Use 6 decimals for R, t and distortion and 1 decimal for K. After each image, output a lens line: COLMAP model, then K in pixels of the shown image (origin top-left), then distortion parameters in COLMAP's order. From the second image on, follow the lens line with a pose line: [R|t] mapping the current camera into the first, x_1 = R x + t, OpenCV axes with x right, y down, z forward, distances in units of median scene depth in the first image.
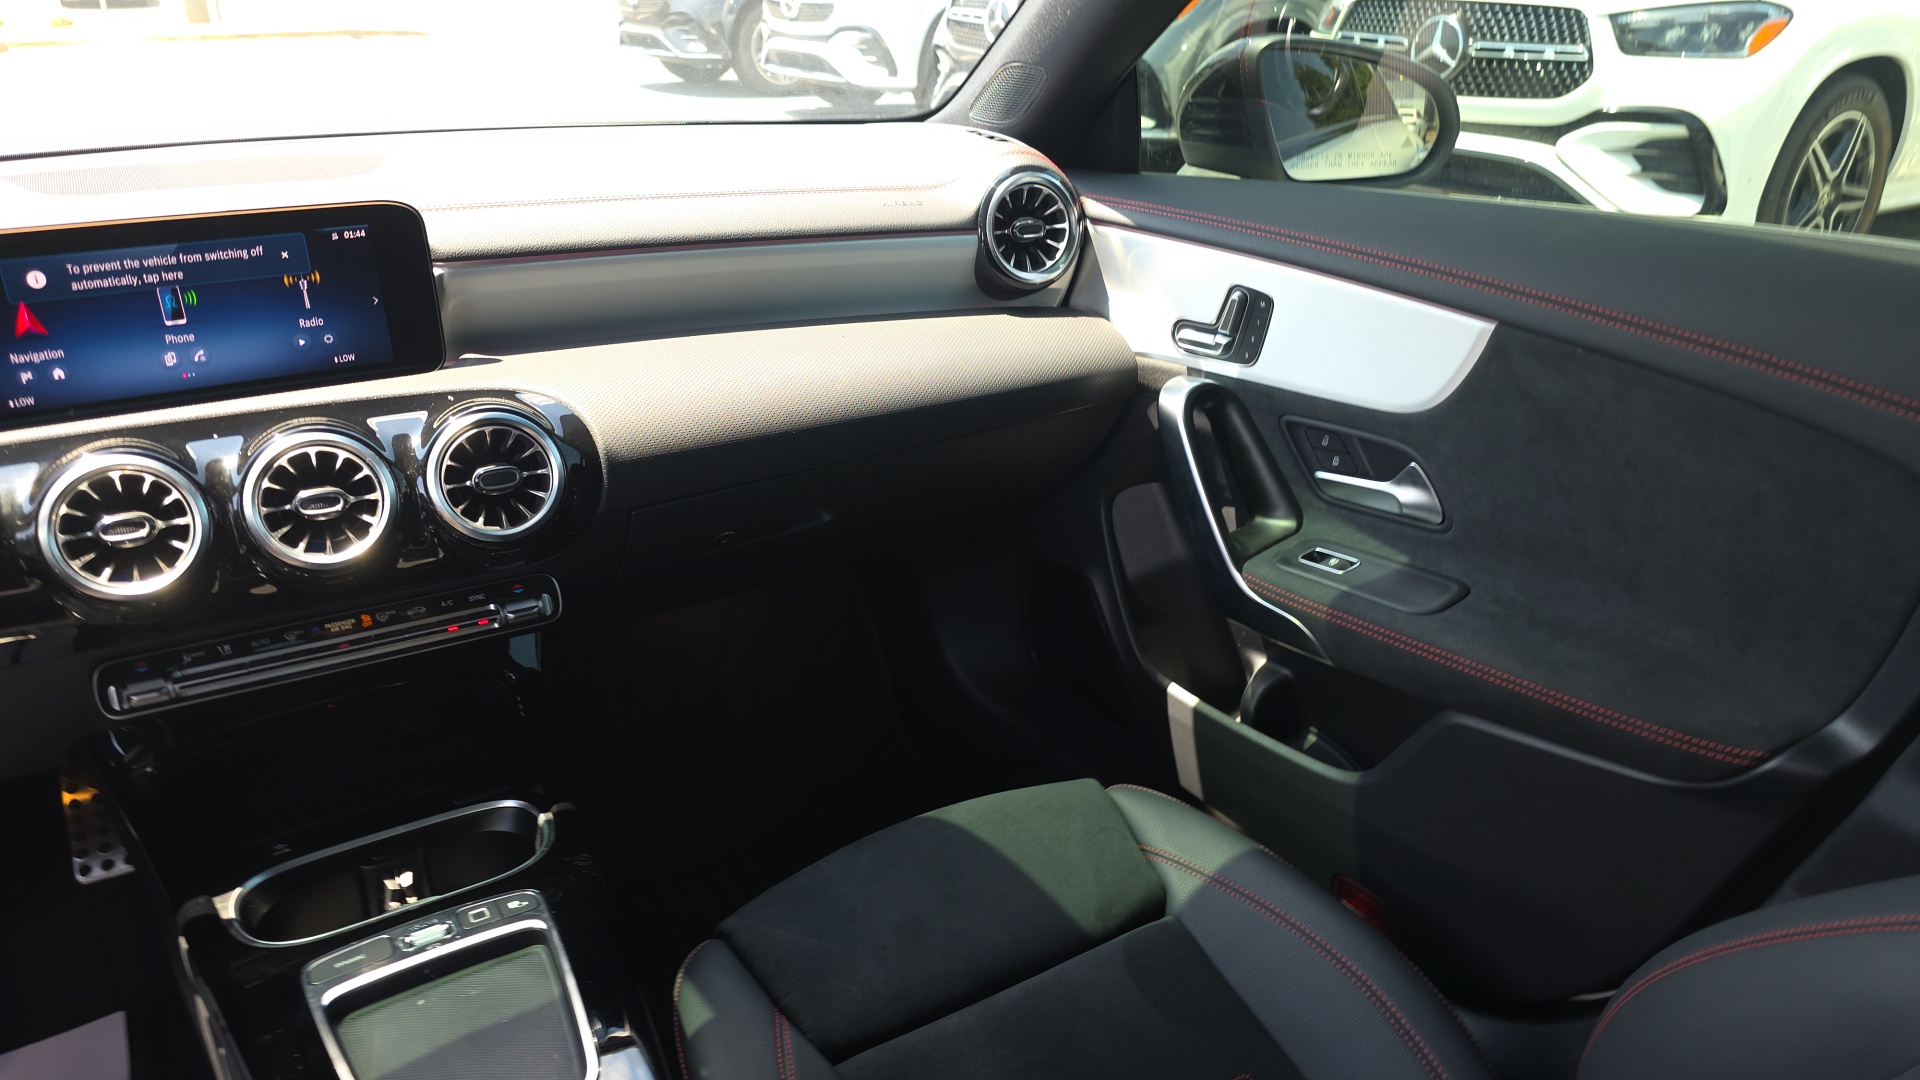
lens RADIAL K [[1316.0, 0, 947.9], [0, 1316.0, 531.5], [0, 0, 1]] dist [0.073250, -0.078638]
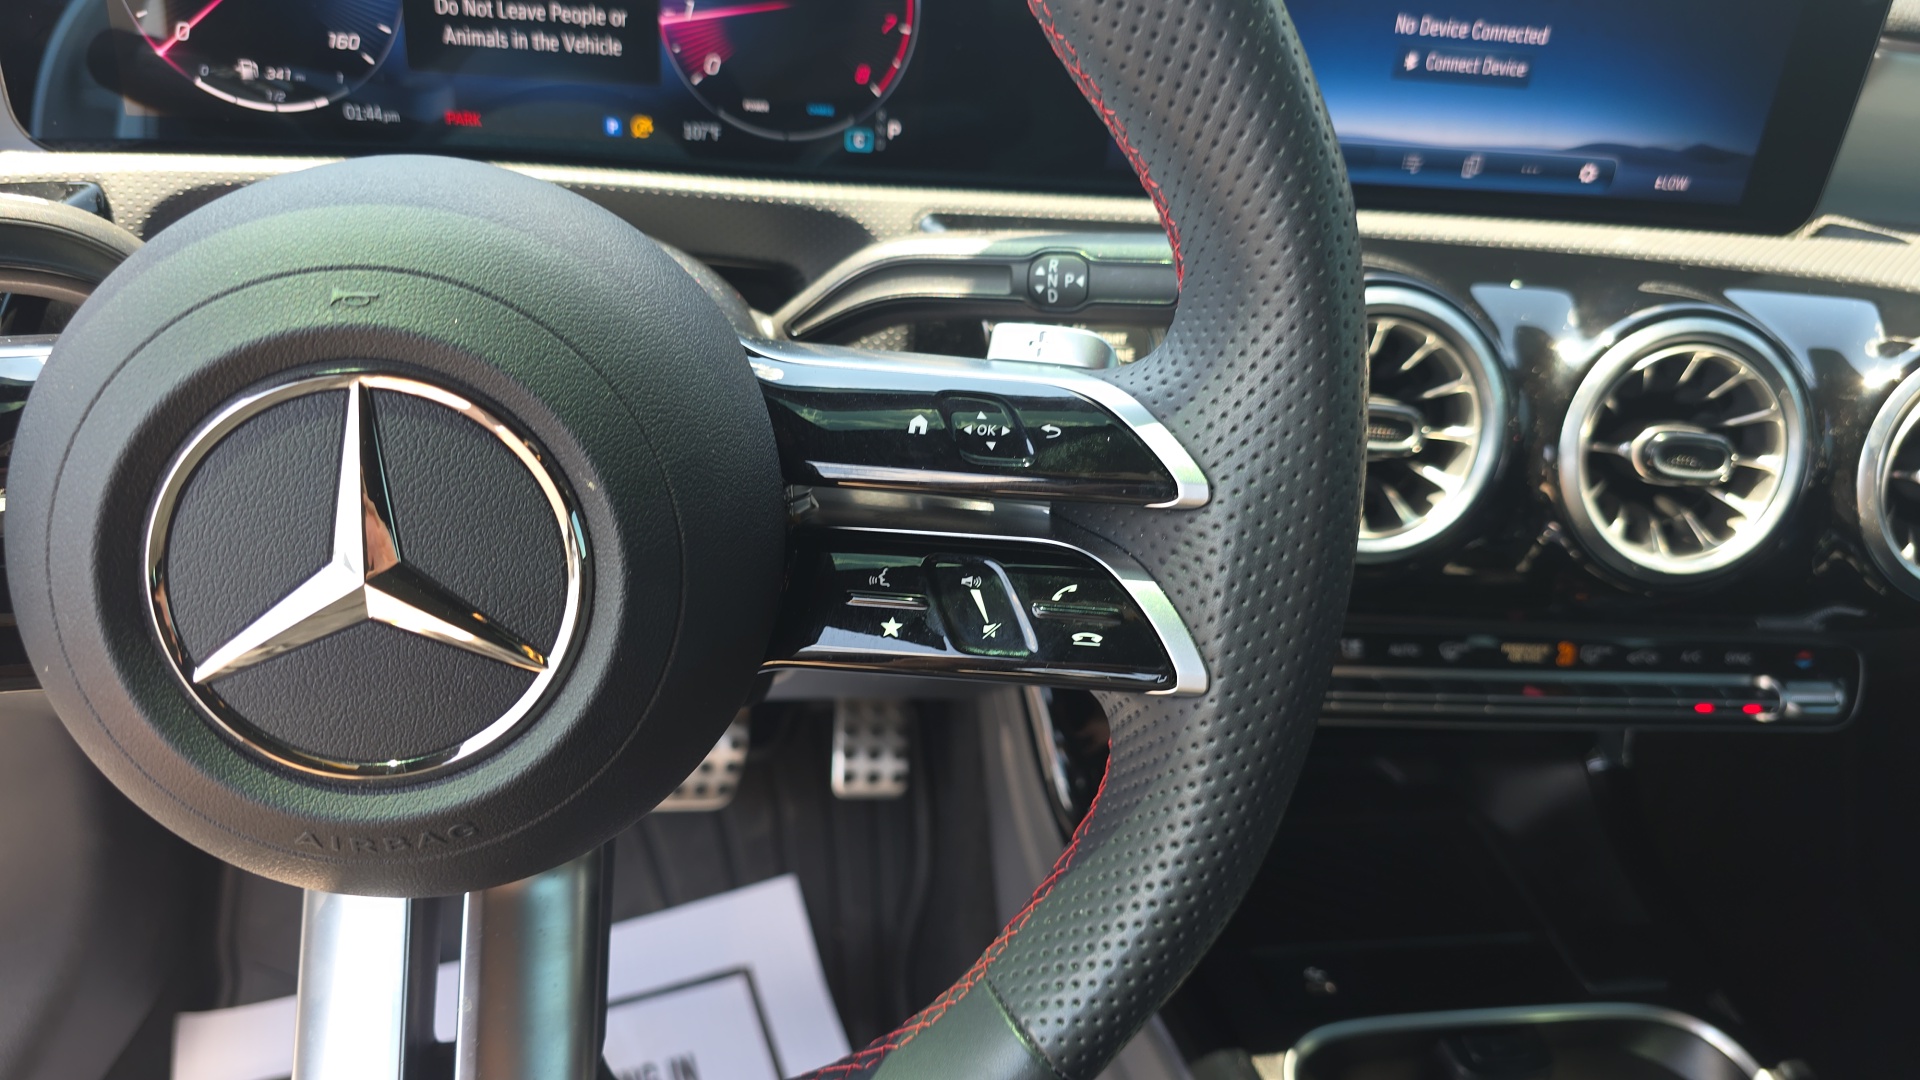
lens RADIAL K [[1348.2, 0, 957.4], [0, 1348.2, 545.8], [0, 0, 1]] dist [0.039990, -0.086616]
pose [[0.915638, 0.272988, -0.295102, -0.518977], [-0.244187, 0.960818, 0.131155, 0.010534], [0.319343, -0.048030, 0.946421, 0.380012]]
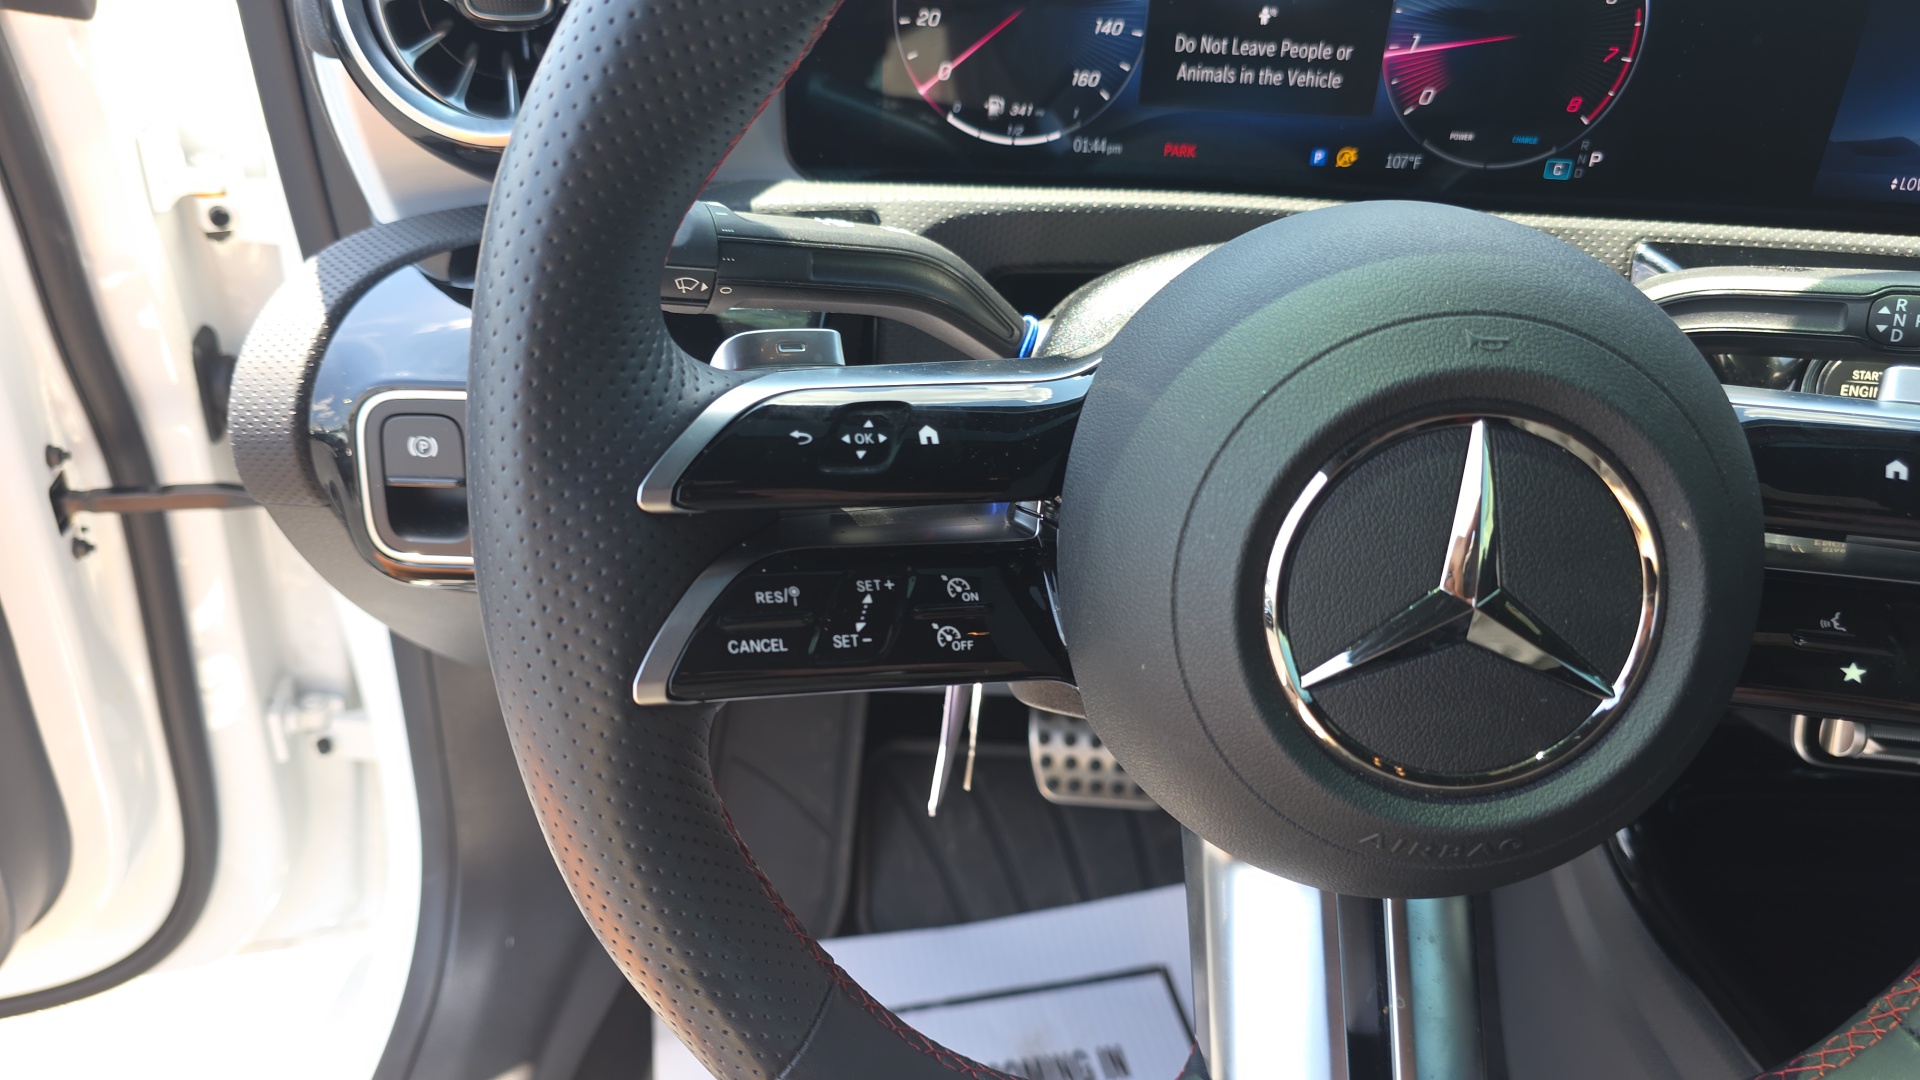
lens RADIAL K [[1339.7, 0, 957.6], [0, 1339.7, 558.6], [0, 0, 1]] dist [0.022450, -0.039047]
pose [[0.836522, 0.318631, -0.445764, -0.658603], [-0.263378, 0.947213, 0.182811, 0.045163], [0.480483, -0.035521, 0.876285, 0.301059]]
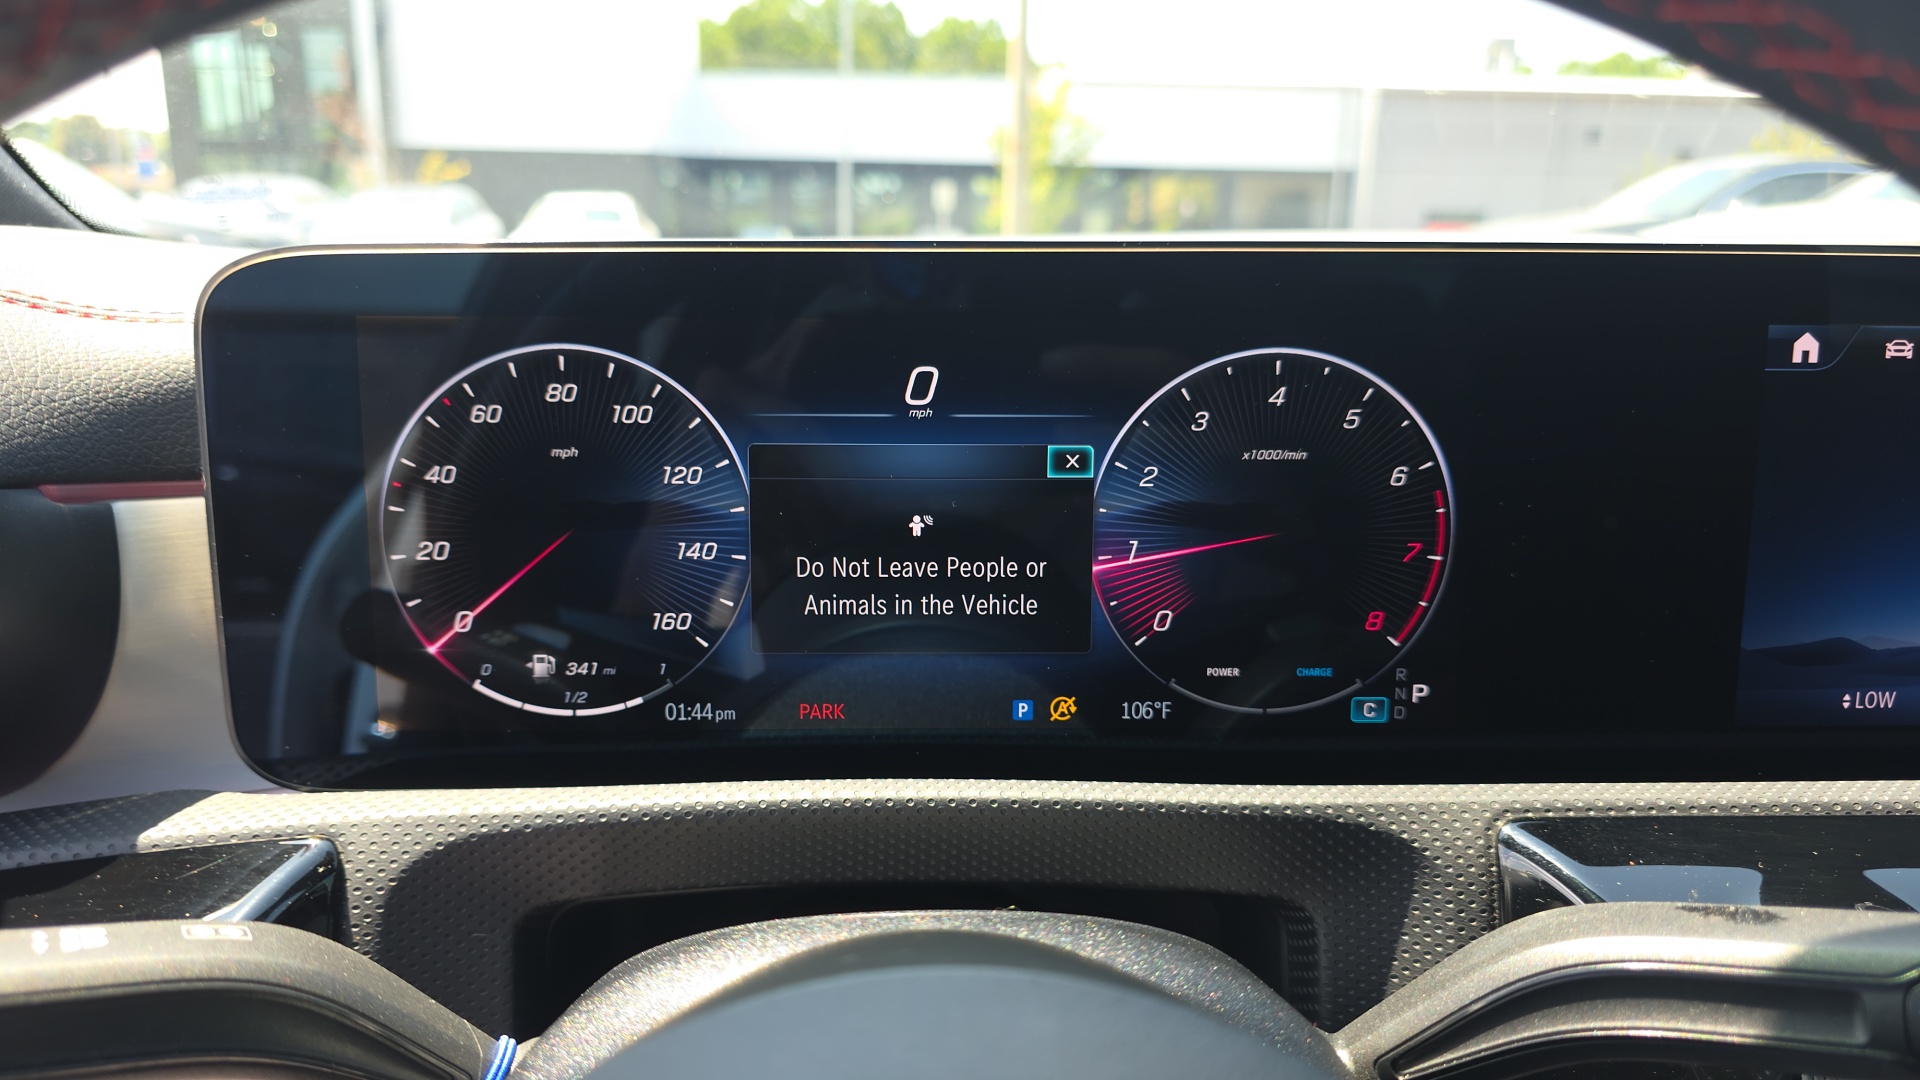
lens RADIAL K [[1348.2, 0, 957.4], [0, 1348.2, 545.8], [0, 0, 1]] dist [0.039990, -0.086616]
pose [[0.868299, 0.113754, -0.482821, -0.669596], [-0.207866, 0.967208, -0.145947, -0.026905], [0.450387, 0.227087, 0.863472, 0.493363]]
